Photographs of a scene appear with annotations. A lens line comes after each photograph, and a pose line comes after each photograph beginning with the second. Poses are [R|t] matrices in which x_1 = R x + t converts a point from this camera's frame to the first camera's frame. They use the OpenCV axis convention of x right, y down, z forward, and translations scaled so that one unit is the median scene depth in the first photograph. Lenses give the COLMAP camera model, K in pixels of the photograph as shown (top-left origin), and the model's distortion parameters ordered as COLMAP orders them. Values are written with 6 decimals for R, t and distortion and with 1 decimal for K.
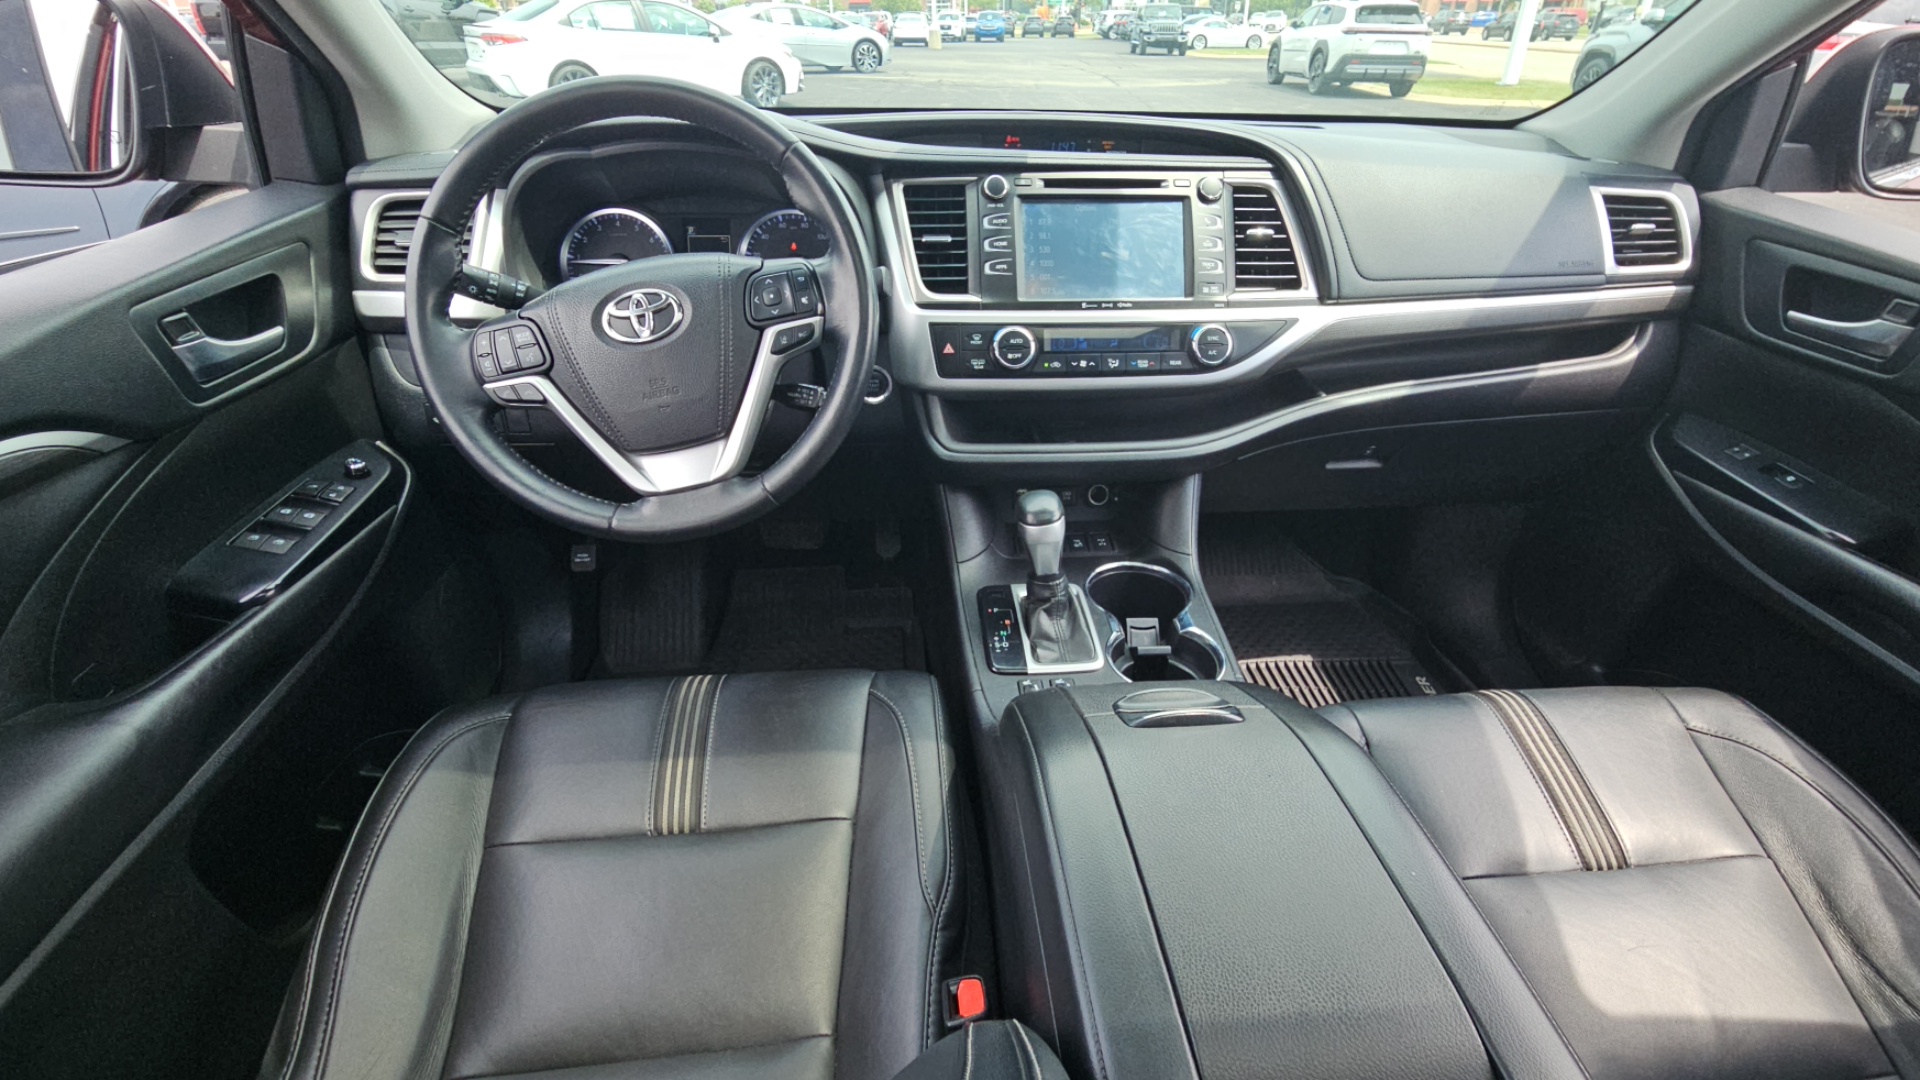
lens RADIAL K [[860.1, 0, 979.4], [0, 860.1, 542.0], [0, 0, 1]] dist [0.002275, -0.001134]
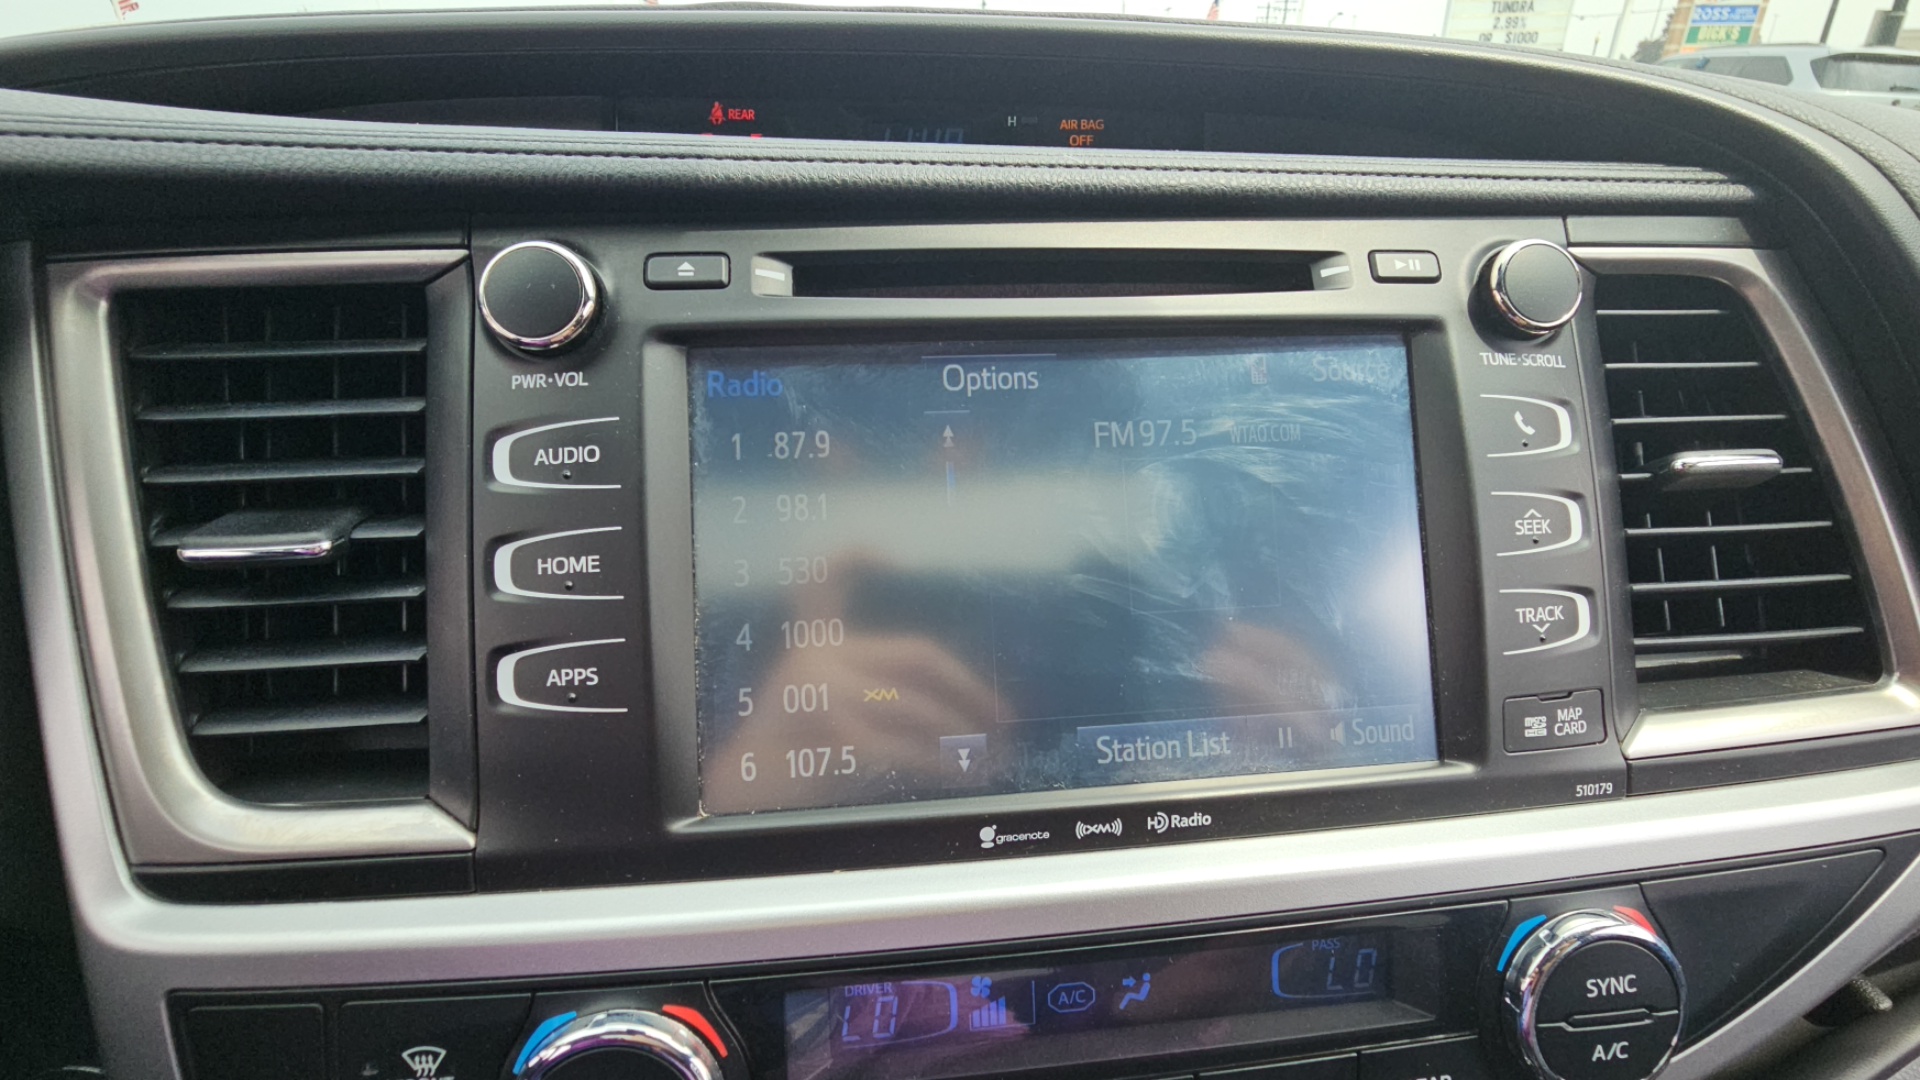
lens RADIAL K [[871.8, 0, 983.9], [0, 871.8, 541.1], [0, 0, 1]] dist [0.010089, -0.010199]
pose [[0.999628, -0.017561, 0.020890, 0.118195], [0.019227, 0.996410, -0.082447, -0.331457], [-0.019367, 0.082818, 0.996376, 0.786893]]
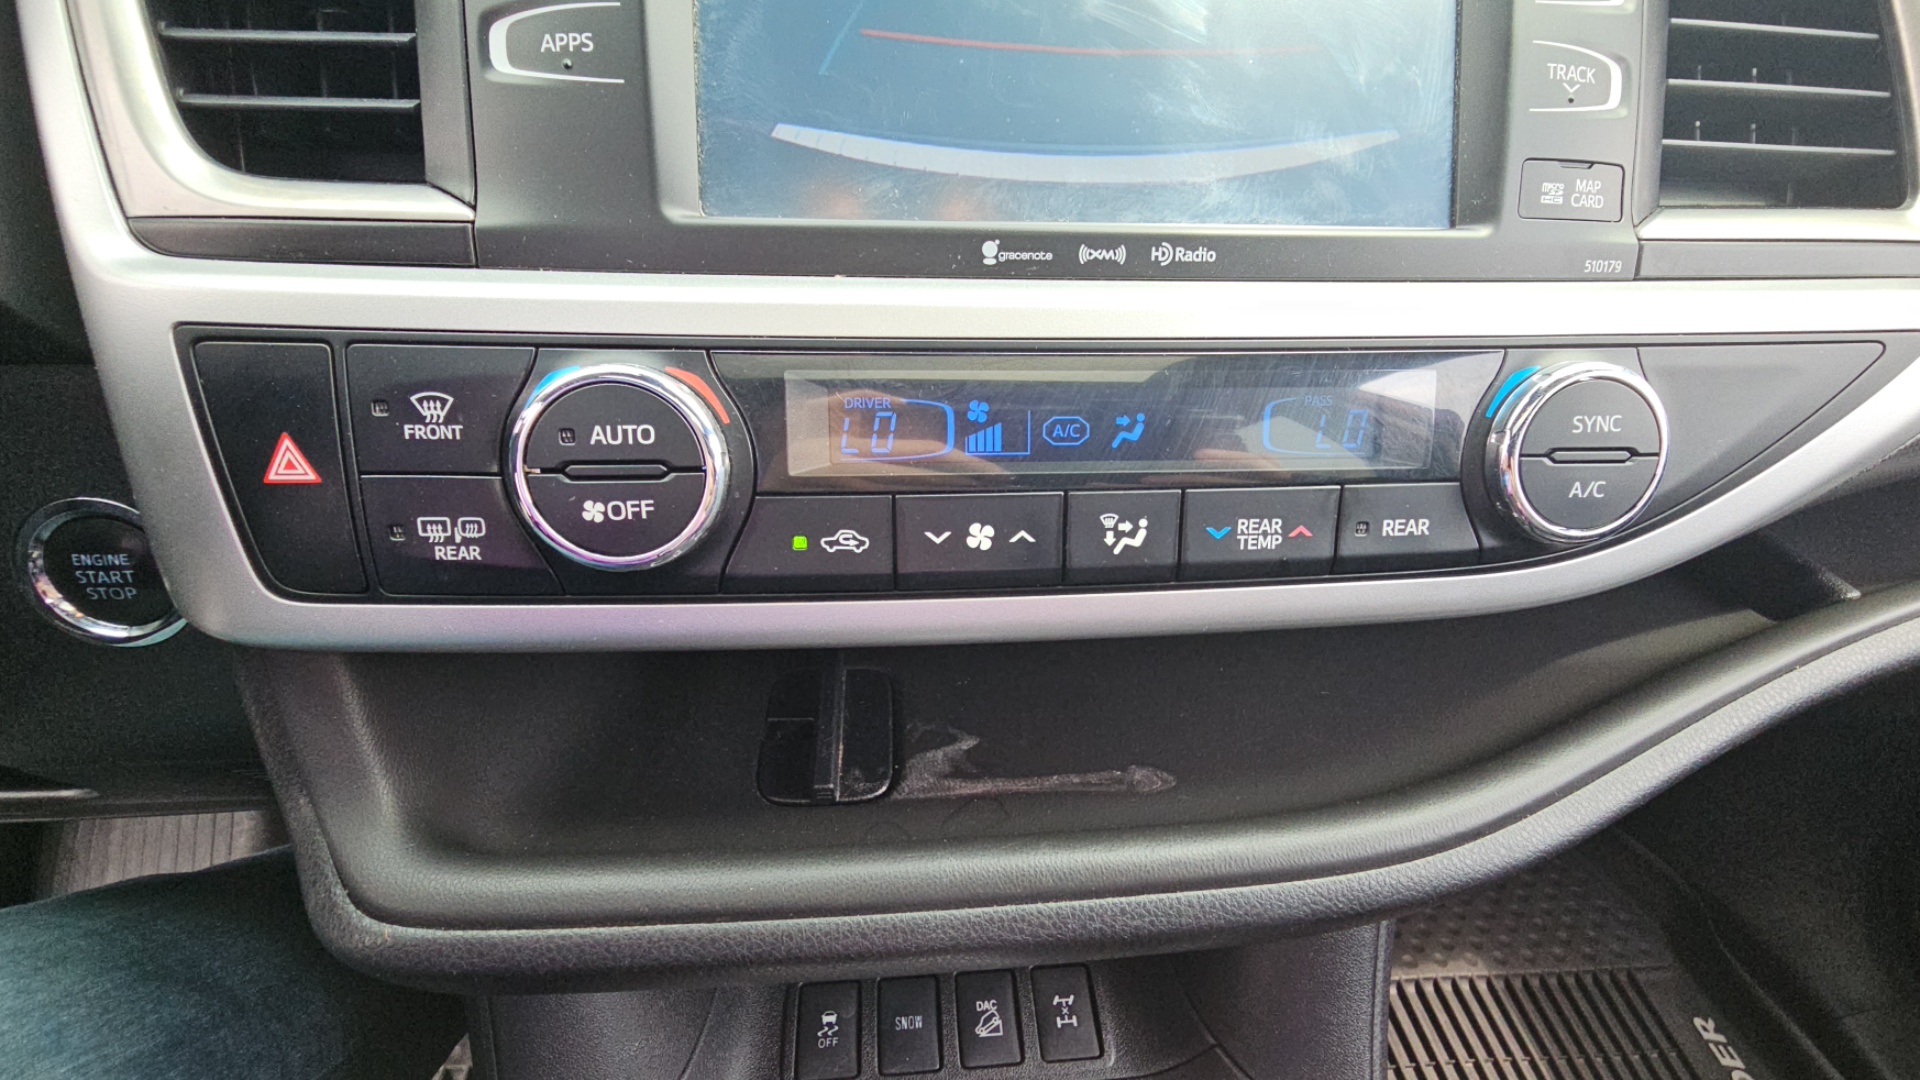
lens RADIAL K [[878.7, 0, 980.7], [0, 878.7, 543.4], [0, 0, 1]] dist [0.005008, -0.006193]
pose [[0.999642, 0.016999, 0.020666, 0.116780], [-0.018194, 0.998087, 0.059083, -0.218822], [-0.019622, -0.059438, 0.998039, 0.788493]]
